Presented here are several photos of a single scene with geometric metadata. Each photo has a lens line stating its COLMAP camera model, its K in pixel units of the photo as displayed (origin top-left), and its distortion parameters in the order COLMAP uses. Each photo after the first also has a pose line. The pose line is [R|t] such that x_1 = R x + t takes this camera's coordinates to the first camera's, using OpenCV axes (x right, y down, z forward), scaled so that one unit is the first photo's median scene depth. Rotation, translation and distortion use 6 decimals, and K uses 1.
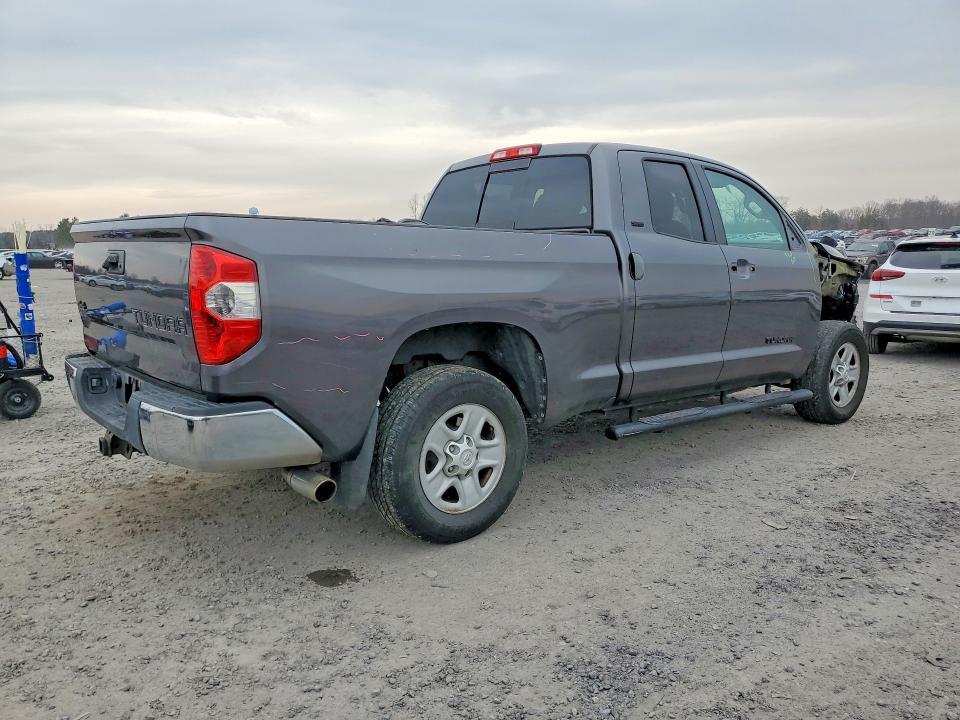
lens RADIAL K [[740.3, 0, 490.1], [0, 740.3, 360.0], [0, 0, 1]] dist [0.018940, -0.003175]
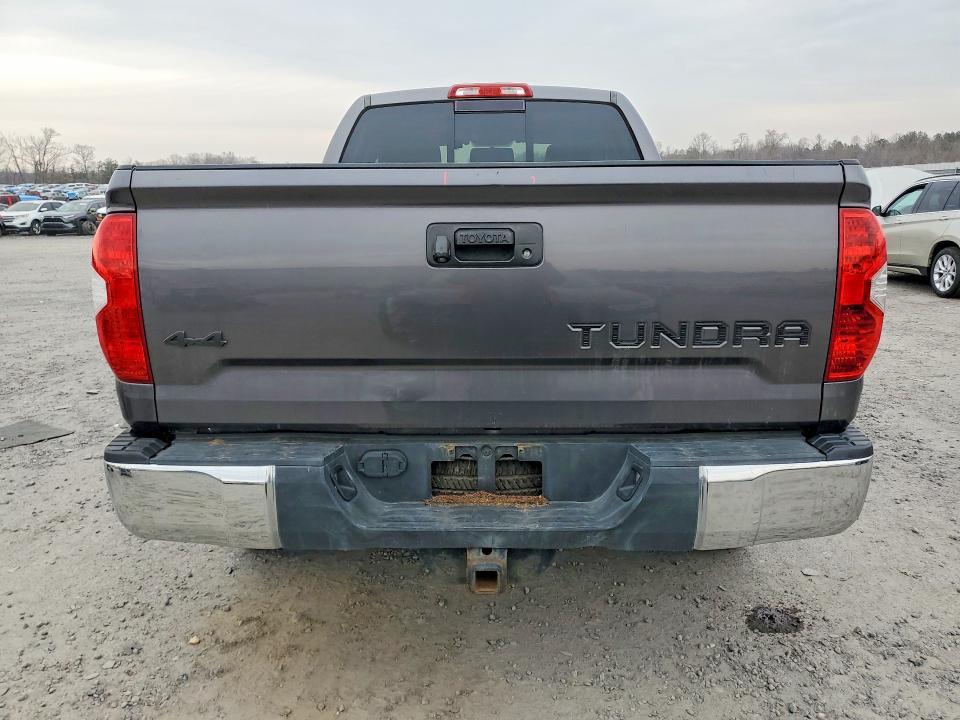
lens RADIAL K [[740.3, 0, 490.1], [0, 740.3, 360.0], [0, 0, 1]] dist [0.018940, -0.003175]
pose [[0.669810, -0.164845, 0.724004, -0.687630], [0.120168, 0.986257, 0.113384, -0.083545], [-0.732745, 0.011056, 0.680414, 0.480118]]
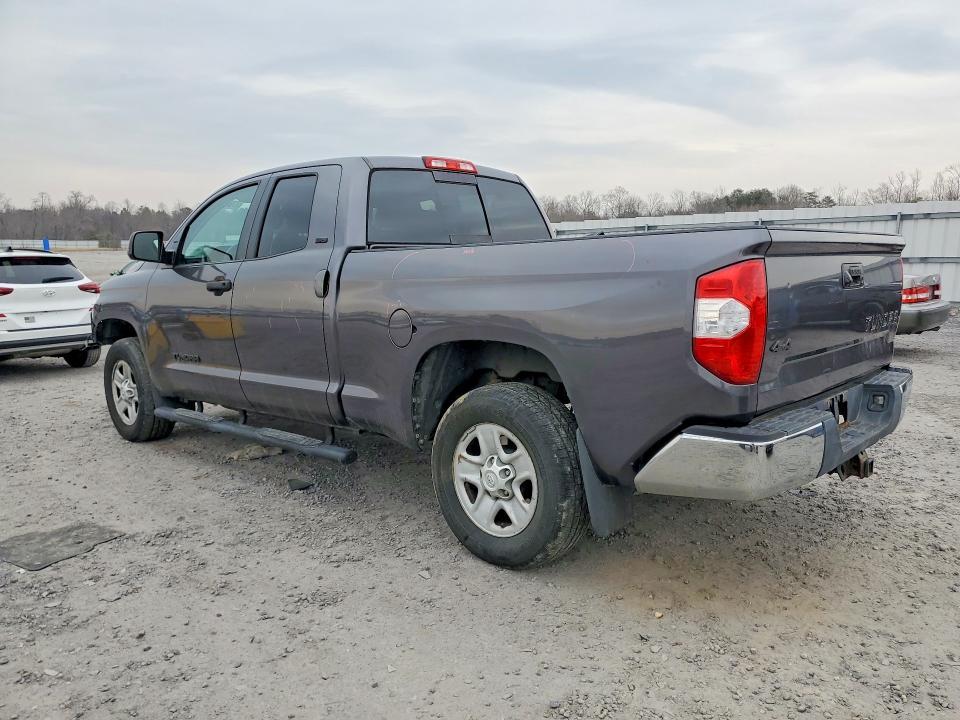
lens RADIAL K [[740.3, 0, 490.1], [0, 740.3, 360.0], [0, 0, 1]] dist [0.018940, -0.003175]
pose [[-0.111012, -0.138445, 0.984129, -1.073904], [0.157791, 0.975233, 0.154993, -0.189530], [-0.981213, 0.172493, -0.086417, 1.188334]]
